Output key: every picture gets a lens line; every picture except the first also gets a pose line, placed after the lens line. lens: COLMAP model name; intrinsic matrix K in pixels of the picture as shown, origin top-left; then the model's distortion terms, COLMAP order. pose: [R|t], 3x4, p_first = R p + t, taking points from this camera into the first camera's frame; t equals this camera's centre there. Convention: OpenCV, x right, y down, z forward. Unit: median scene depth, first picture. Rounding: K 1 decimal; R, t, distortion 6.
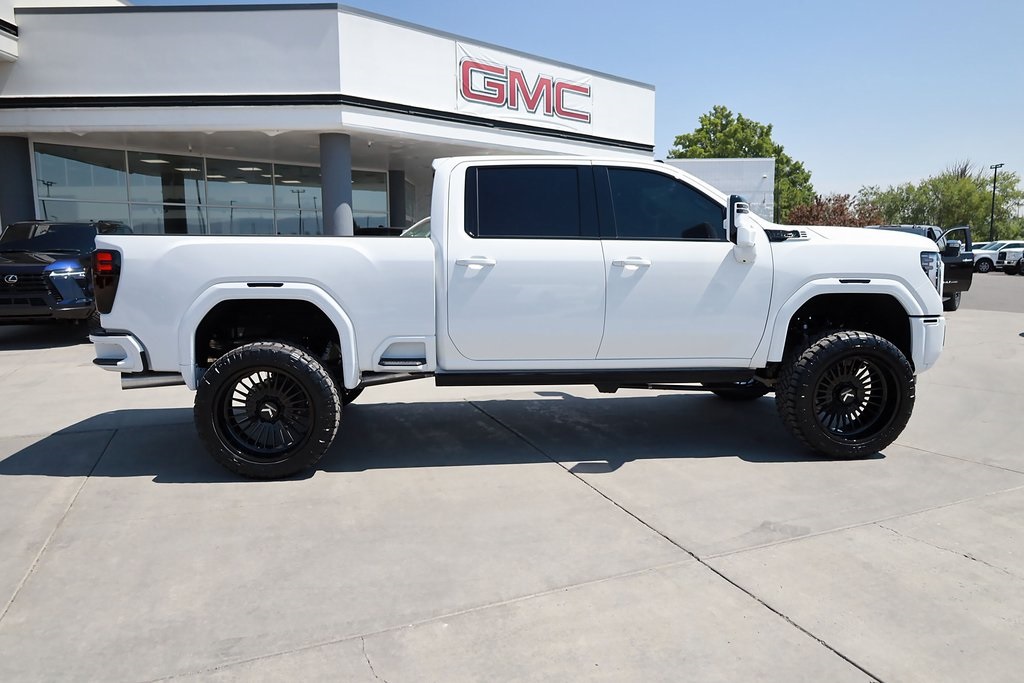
lens RADIAL K [[710.3, 0, 512.0], [0, 710.3, 341.5], [0, 0, 1]] dist [0.002643, -0.003933]
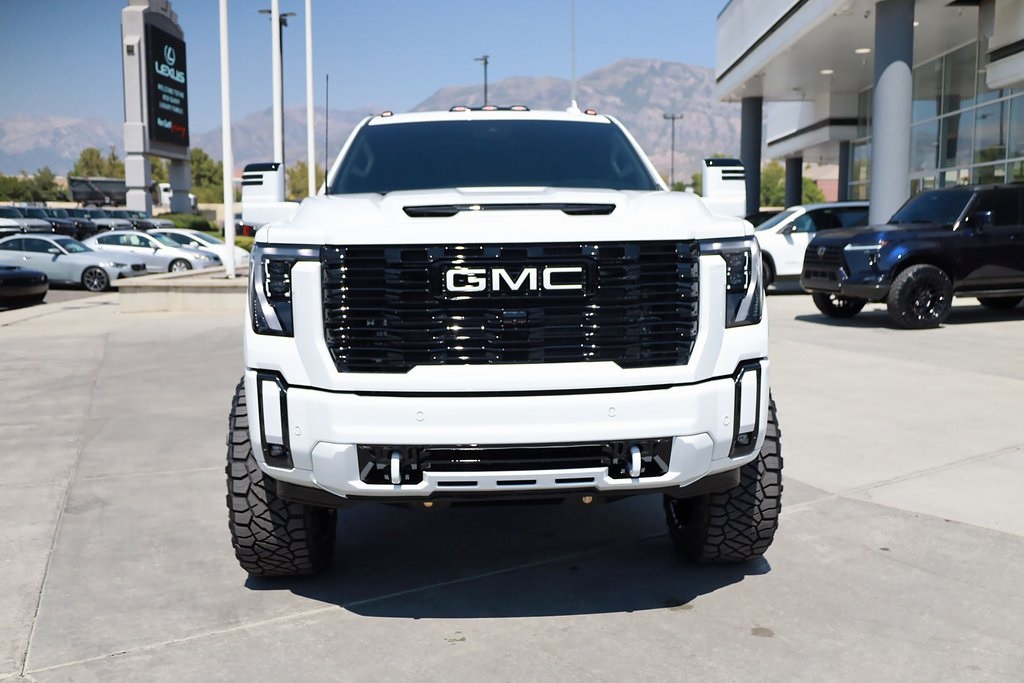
lens RADIAL K [[982.0, 0, 512.0], [0, 982.0, 341.5], [0, 0, 1]] dist [0.023343, 0.004838]
pose [[-0.043766, 0.128389, -0.990758, 0.505280], [-0.125750, 0.983113, 0.132953, -0.067557], [0.991096, 0.130407, -0.026882, 0.473043]]
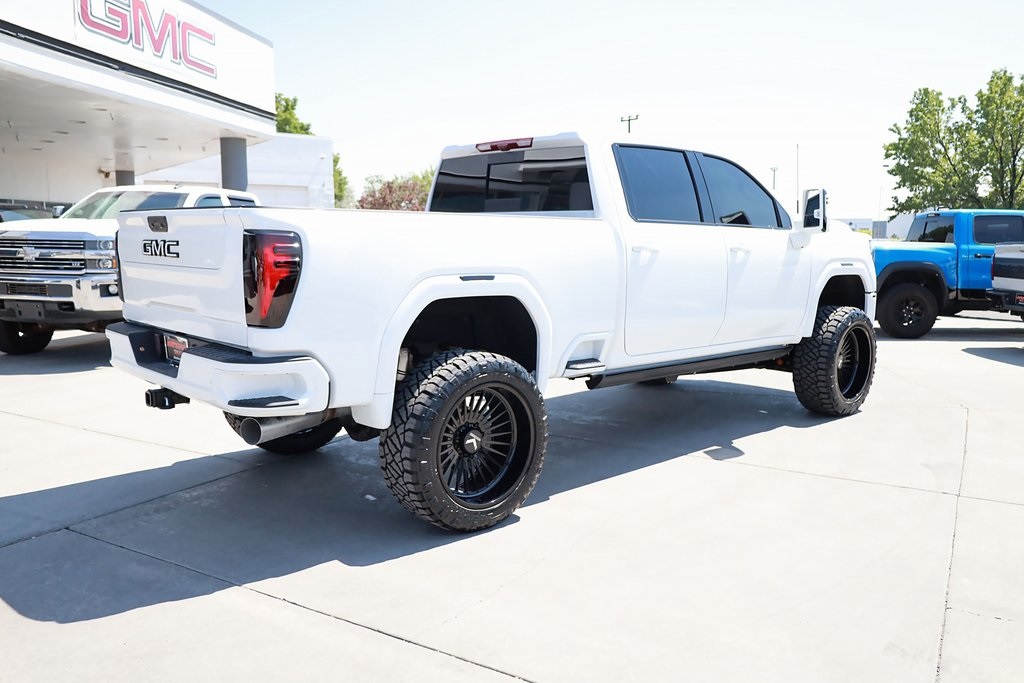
lens RADIAL K [[836.5, 0, 512.0], [0, 836.5, 341.5], [0, 0, 1]] dist [-0.008756, -0.008978]
pose [[0.785985, -0.069090, 0.614373, -0.308083], [0.073197, 0.997146, 0.018492, -0.008721], [-0.613898, 0.030435, 0.788799, 0.091910]]
